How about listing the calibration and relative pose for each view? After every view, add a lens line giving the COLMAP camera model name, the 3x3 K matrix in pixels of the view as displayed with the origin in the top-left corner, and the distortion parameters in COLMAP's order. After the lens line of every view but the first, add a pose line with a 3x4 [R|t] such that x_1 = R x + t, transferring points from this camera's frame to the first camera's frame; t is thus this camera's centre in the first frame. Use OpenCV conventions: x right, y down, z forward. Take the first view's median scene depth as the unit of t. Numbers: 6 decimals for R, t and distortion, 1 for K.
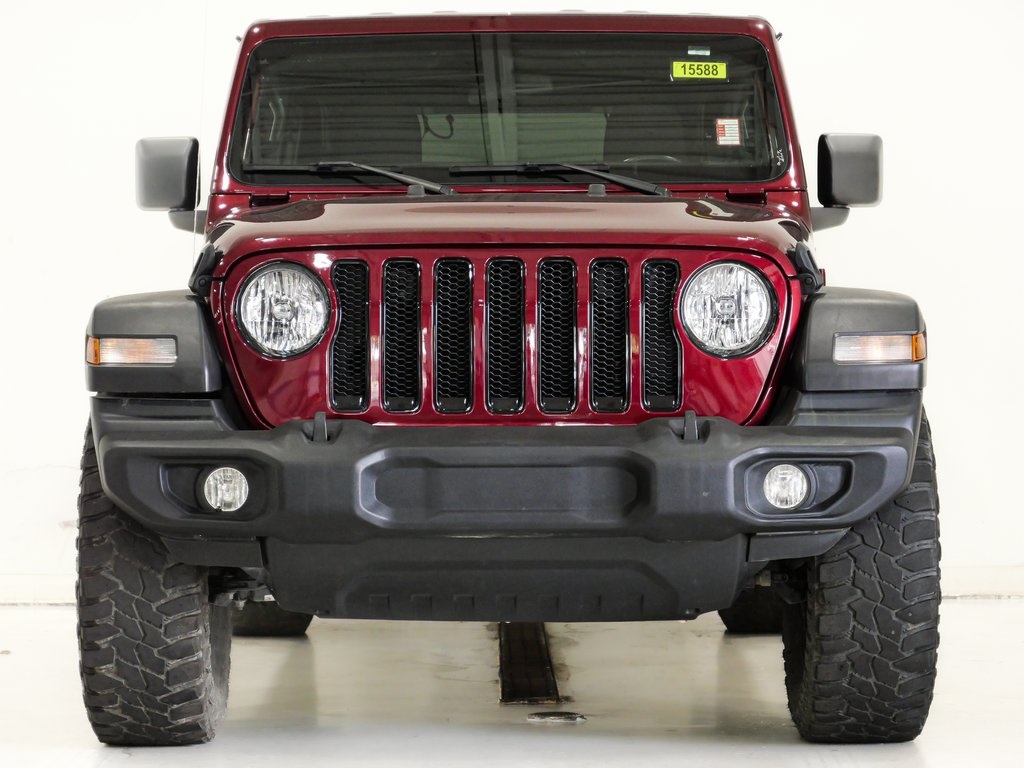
lens RADIAL K [[3221.2, 0, 515.6], [0, 3221.2, 382.5], [0, 0, 1]] dist [0.091685, 0.000000]
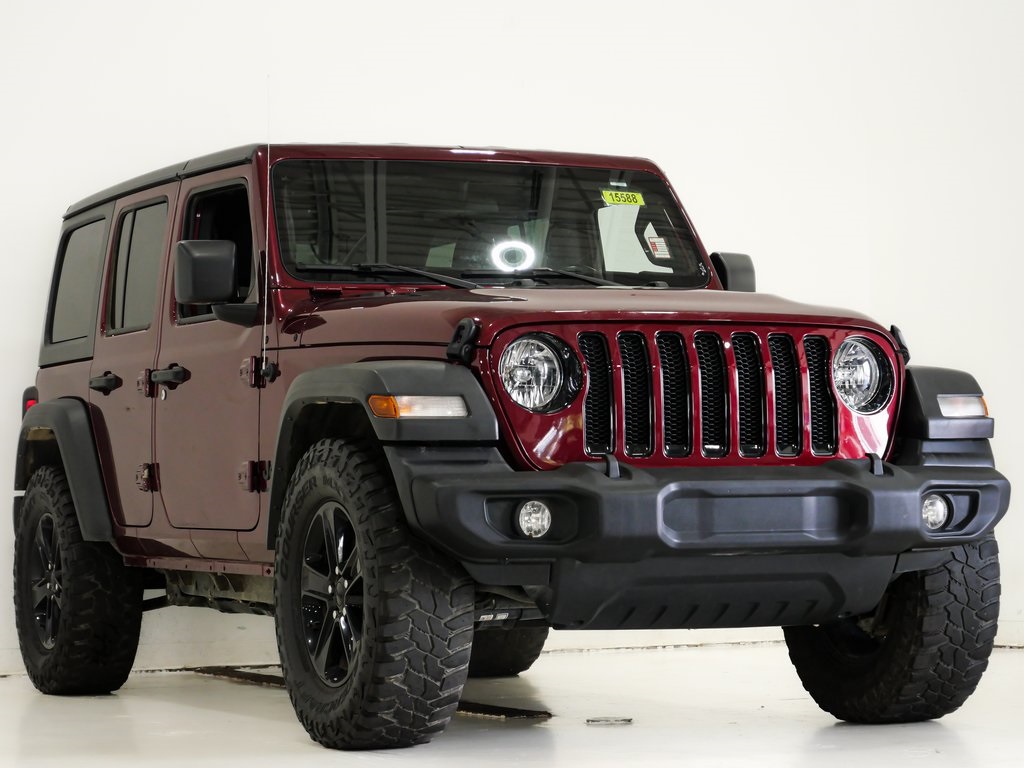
lens RADIAL K [[2870.6, 0, 508.5], [0, 2870.6, 386.5], [0, 0, 1]] dist [0.039071, 0.000000]
pose [[0.914928, 0.007048, 0.403556, -0.514738], [0.015579, 0.998486, -0.052759, 0.038915], [-0.403316, 0.054557, 0.913433, 0.024953]]
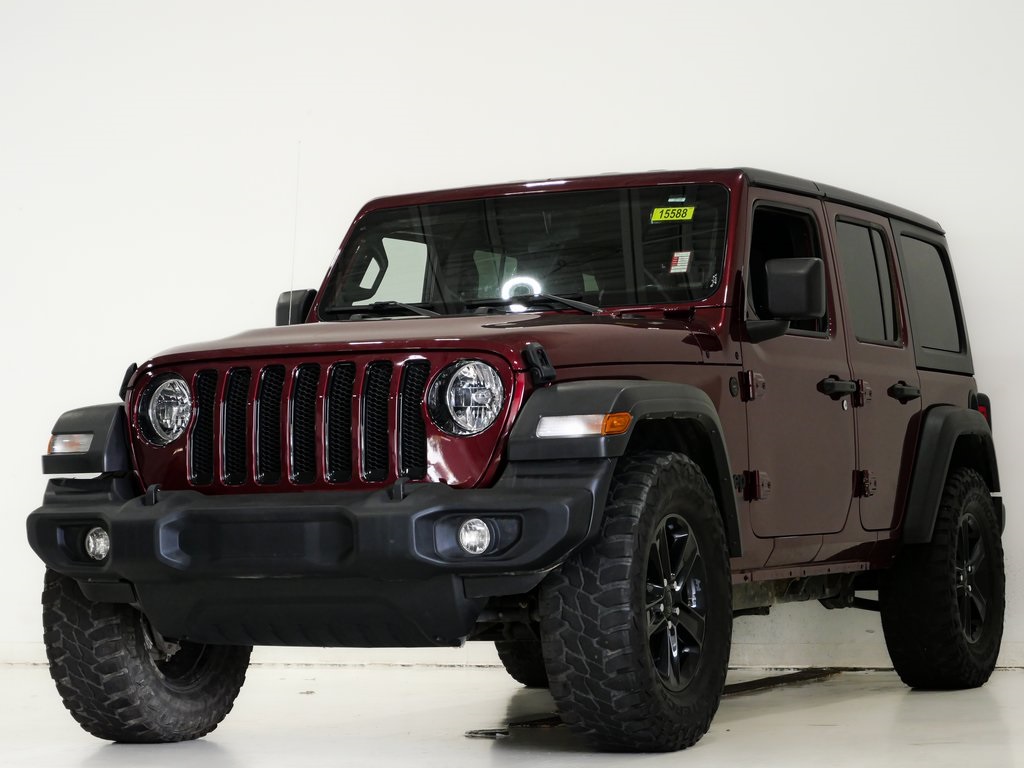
lens RADIAL K [[2751.2, 0, 502.0], [0, 2751.2, 308.8], [0, 0, 1]] dist [0.078699, 0.000000]
pose [[0.905900, -0.045574, -0.421032, 0.532947], [0.010675, 0.996334, -0.084880, 0.034066], [0.423357, 0.072398, 0.903065, 0.028050]]
